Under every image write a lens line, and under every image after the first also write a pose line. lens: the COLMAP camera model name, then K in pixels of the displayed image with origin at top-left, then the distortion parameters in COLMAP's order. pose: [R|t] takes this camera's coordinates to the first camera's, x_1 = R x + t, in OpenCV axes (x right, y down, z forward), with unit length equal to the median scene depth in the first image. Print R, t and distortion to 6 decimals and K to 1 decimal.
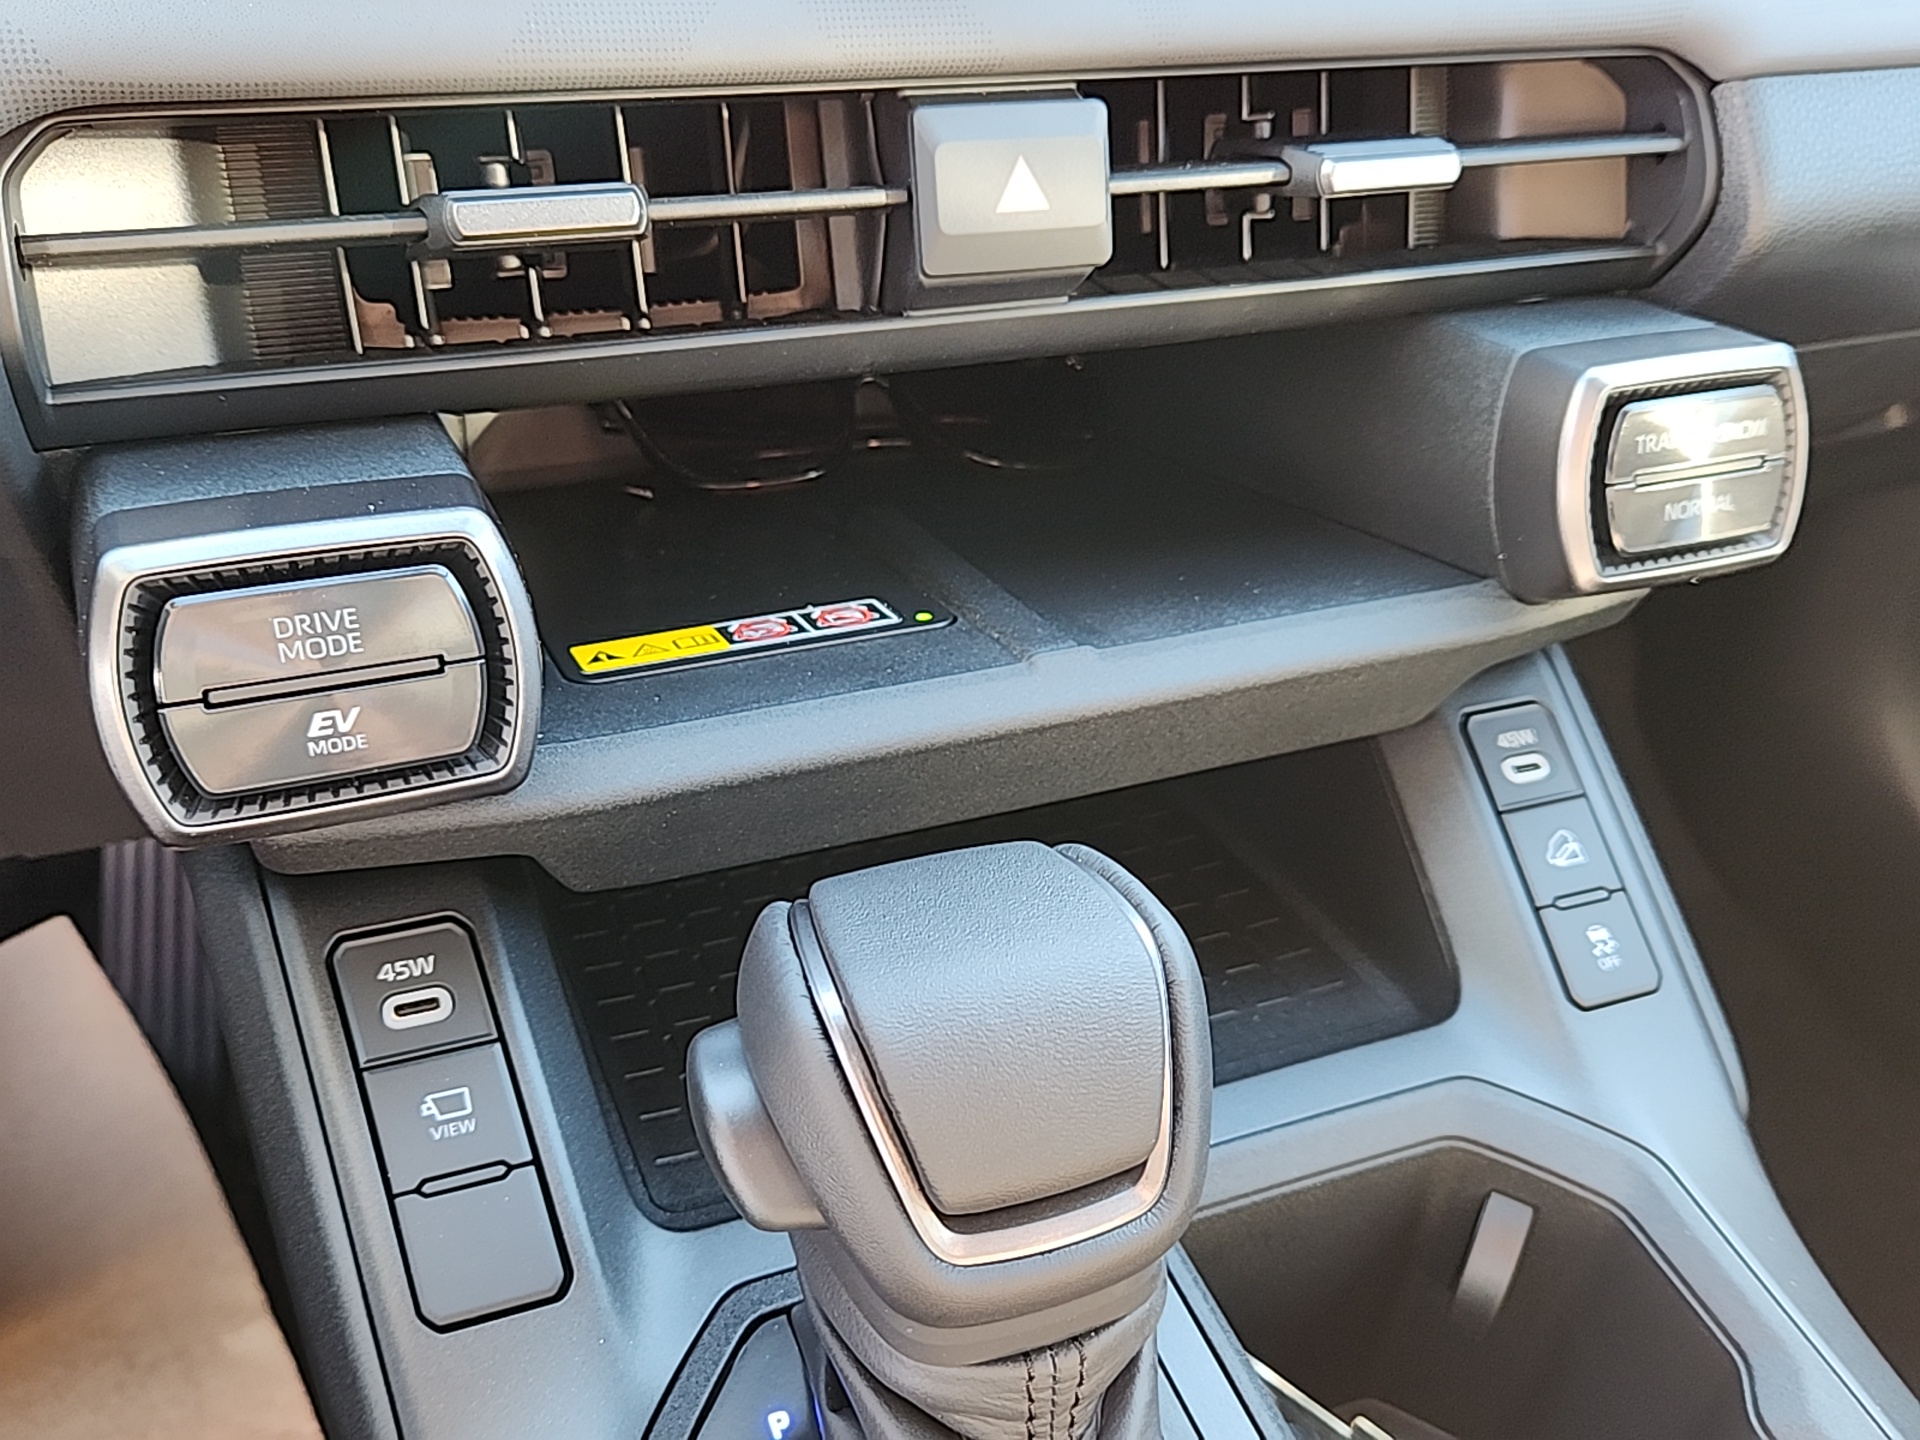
lens RADIAL K [[1725.7, 0, 954.4], [0, 1725.7, 737.3], [0, 0, 1]] dist [0.089431, -0.149948]
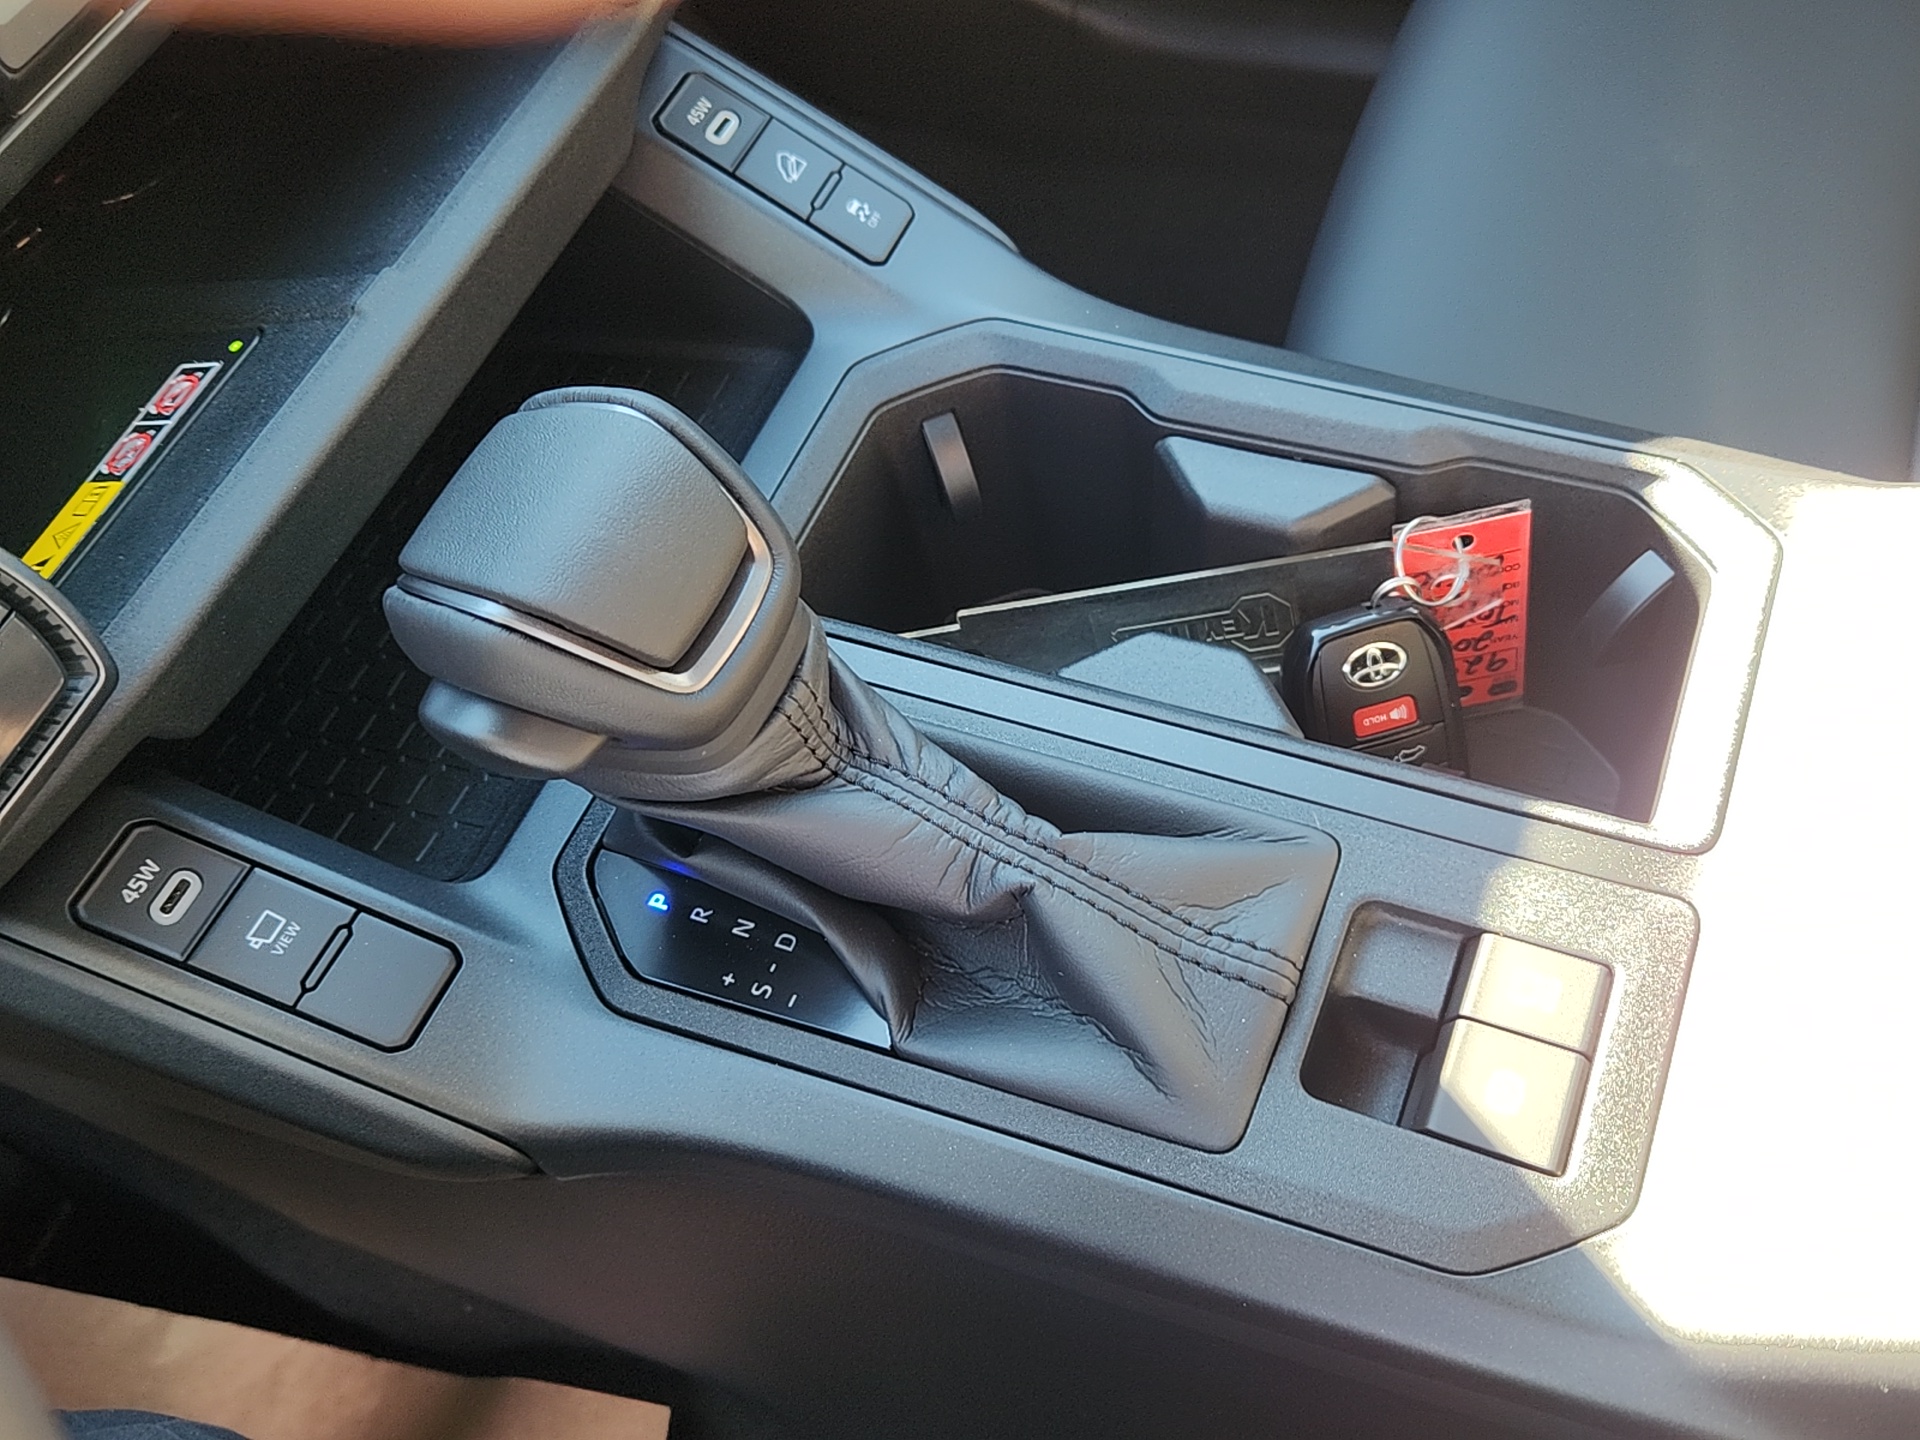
lens RADIAL K [[1725.7, 0, 954.4], [0, 1725.7, 737.3], [0, 0, 1]] dist [0.089431, -0.149948]
pose [[0.687744, -0.689855, 0.226072, -0.143445], [0.595459, 0.714199, 0.367897, -0.034839], [-0.415256, -0.118402, 0.901967, -0.221189]]
